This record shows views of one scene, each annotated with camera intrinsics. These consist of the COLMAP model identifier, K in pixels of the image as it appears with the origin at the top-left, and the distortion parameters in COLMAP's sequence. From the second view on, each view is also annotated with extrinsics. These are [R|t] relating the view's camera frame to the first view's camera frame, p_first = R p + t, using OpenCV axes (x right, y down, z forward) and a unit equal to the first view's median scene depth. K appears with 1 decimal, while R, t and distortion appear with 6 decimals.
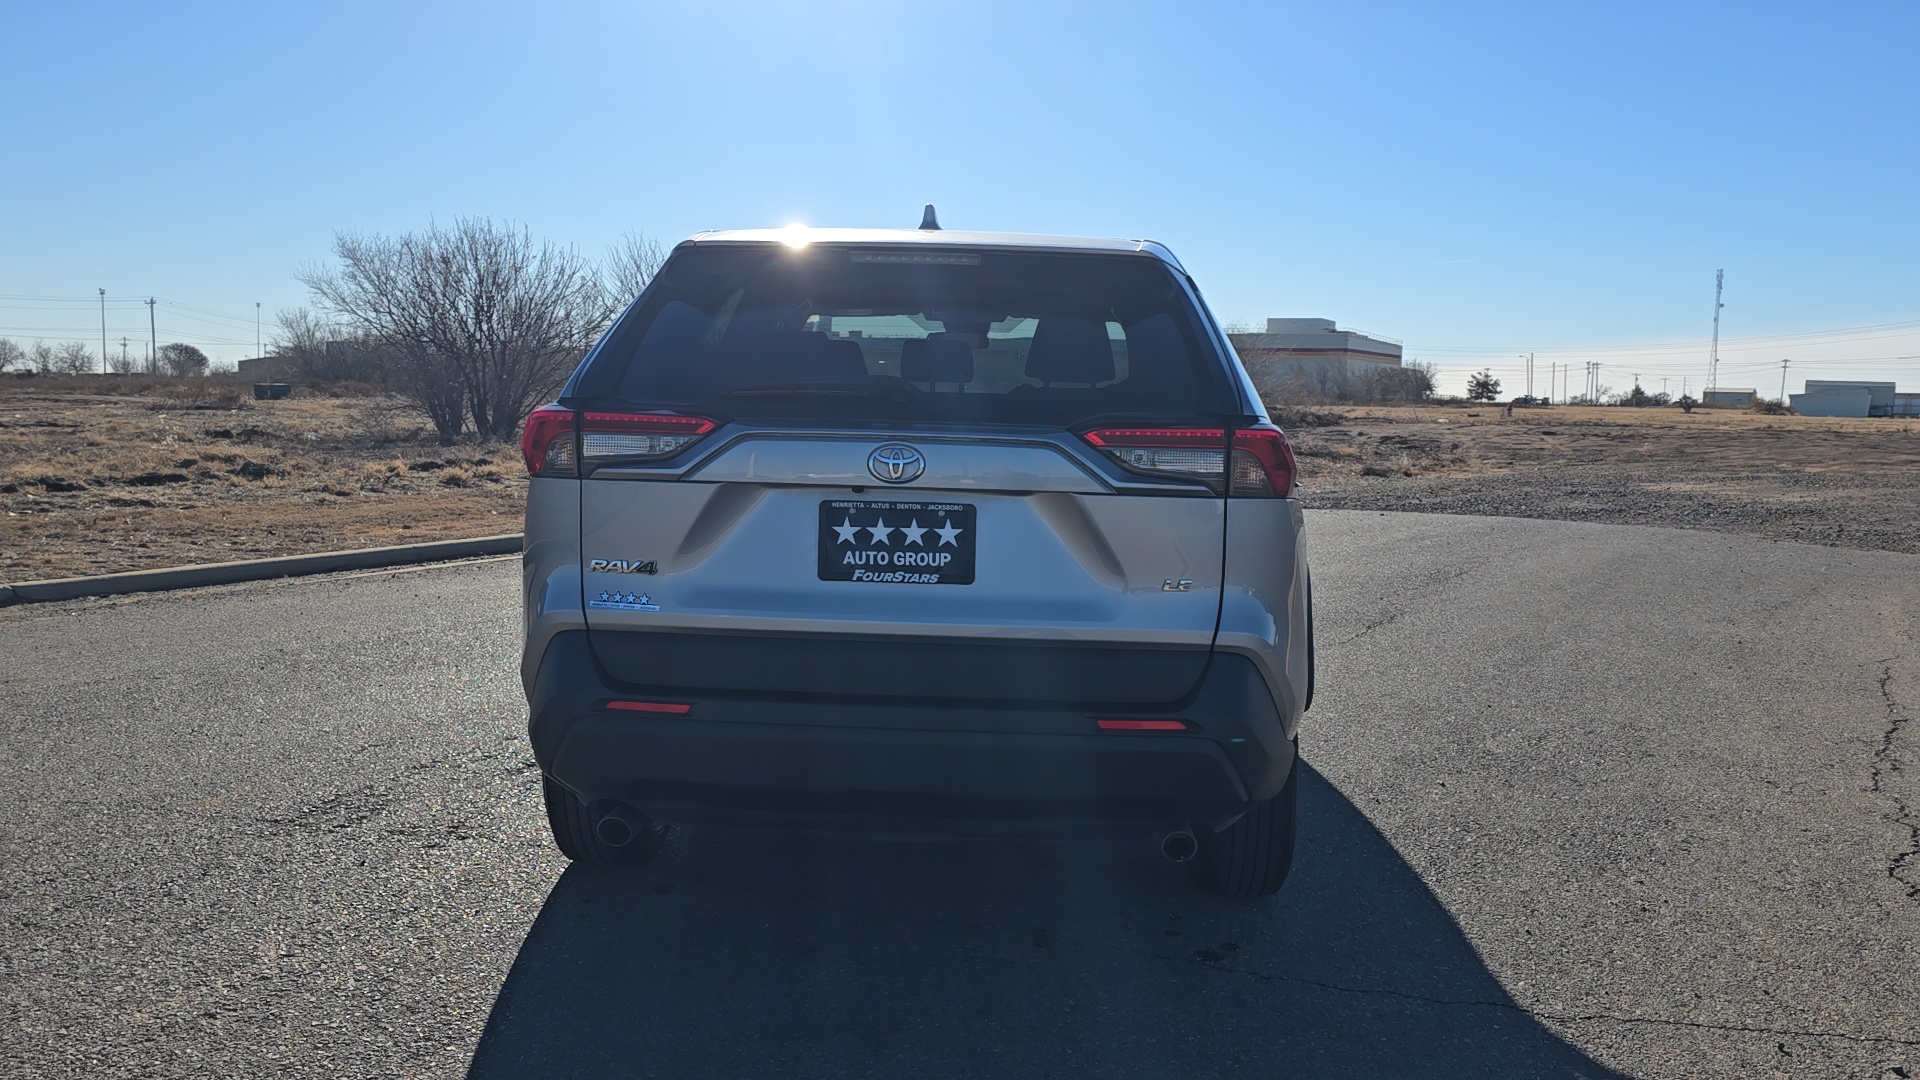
lens RADIAL K [[1607.3, 0, 958.5], [0, 1607.3, 536.2], [0, 0, 1]] dist [-0.002872, 0.007540]
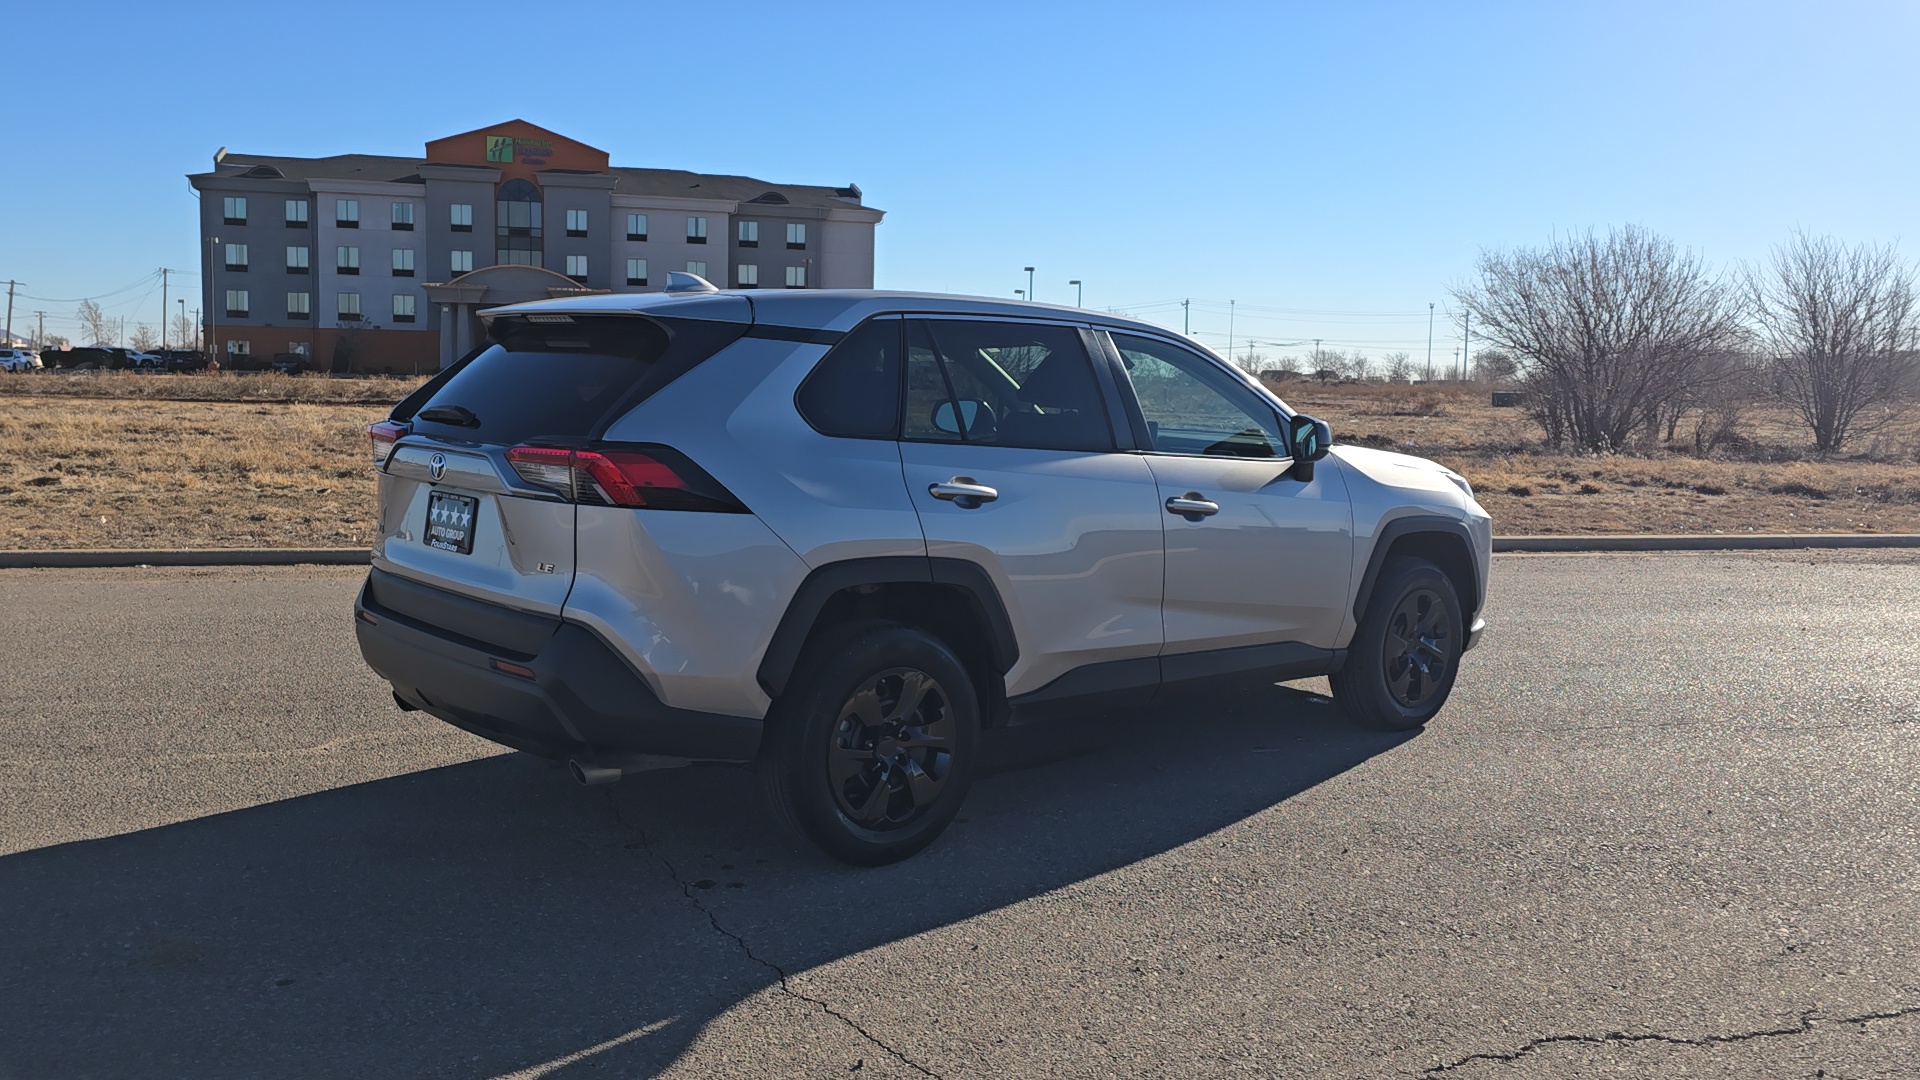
lens RADIAL K [[1607.3, 0, 966.0], [0, 1607.3, 535.6], [0, 0, 1]] dist [-0.002872, 0.007540]
pose [[0.698868, 0.070481, -0.711770, 1.747846], [-0.073497, 0.996942, 0.026555, -0.074565], [0.711465, 0.033754, 0.701911, 0.424633]]
